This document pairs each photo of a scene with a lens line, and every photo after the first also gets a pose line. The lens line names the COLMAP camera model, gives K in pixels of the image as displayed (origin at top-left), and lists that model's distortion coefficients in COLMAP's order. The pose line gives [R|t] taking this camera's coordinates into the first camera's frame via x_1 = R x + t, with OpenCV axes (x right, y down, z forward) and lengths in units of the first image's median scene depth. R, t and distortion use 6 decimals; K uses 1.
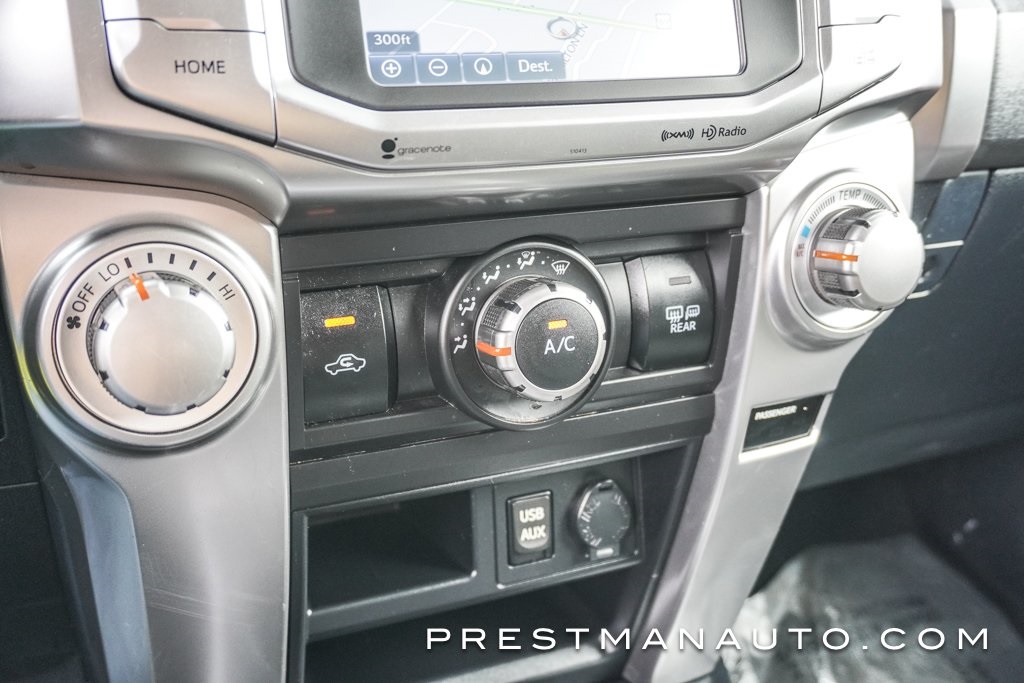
lens RADIAL K [[1101.7, 0, 513.1], [0, 1101.7, 335.2], [0, 0, 1]] dist [0.017925, 0.000000]
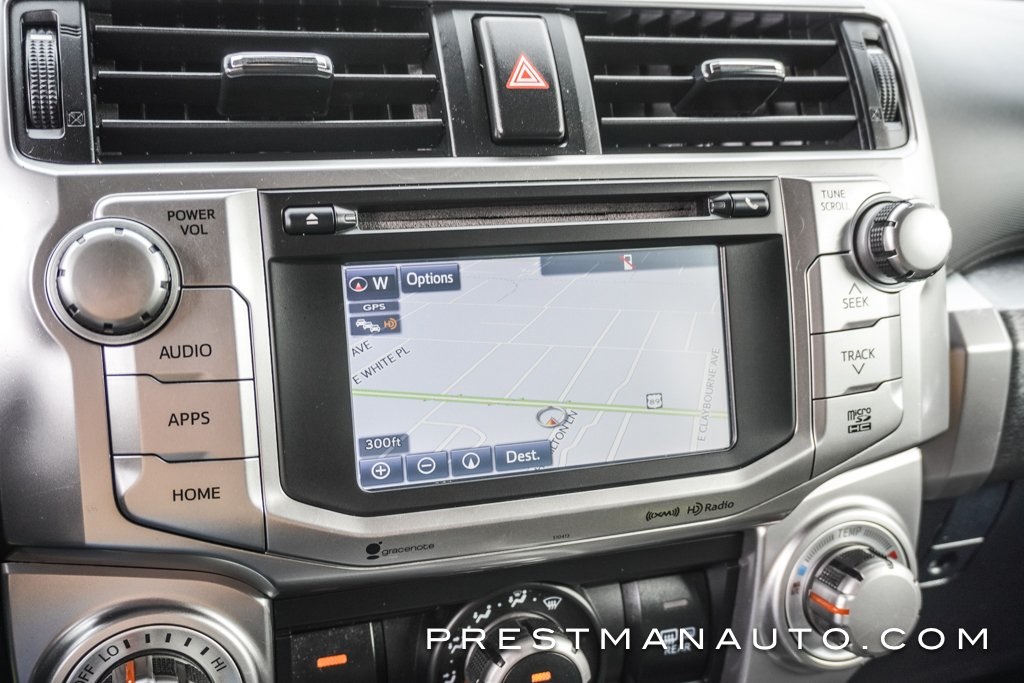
lens RADIAL K [[1155.8, 0, 508.9], [0, 1155.8, 346.3], [0, 0, 1]] dist [0.015977, 0.000000]
pose [[0.996041, 0.049472, -0.073858, 0.079542], [-0.050208, 0.998706, -0.008140, -0.325590], [0.073359, 0.011816, 0.997236, -0.086174]]
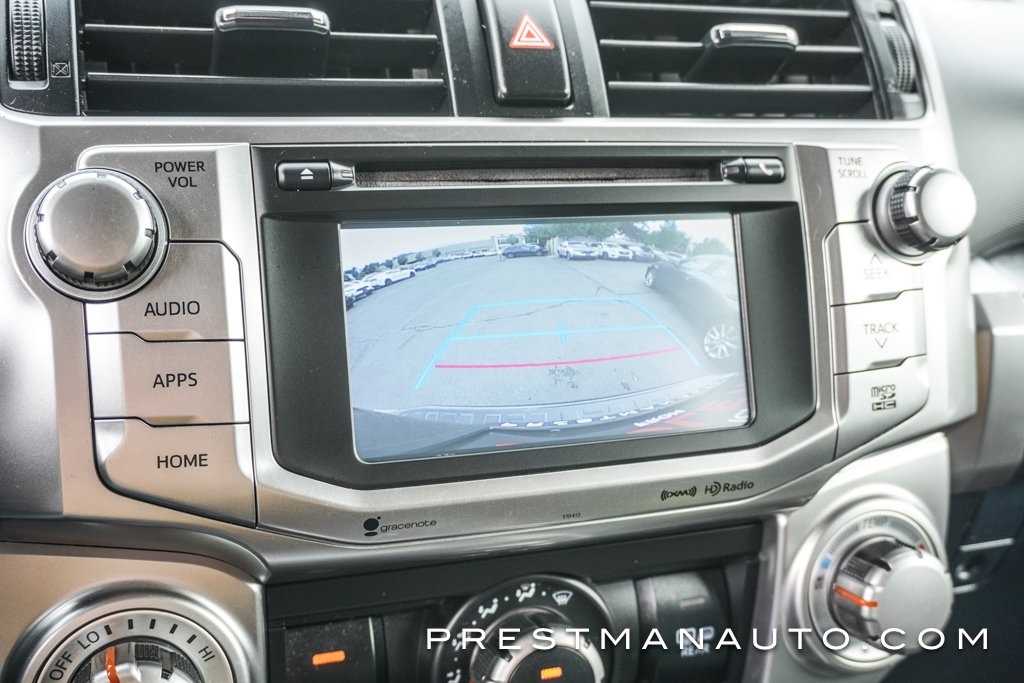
lens RADIAL K [[1155.8, 0, 511.3], [0, 1155.8, 341.3], [0, 0, 1]] dist [0.015977, 0.000000]
pose [[0.996108, 0.037758, -0.079650, 0.079893], [-0.043014, 0.996936, -0.065336, -0.245233], [0.076939, 0.068508, 0.994679, -0.031002]]
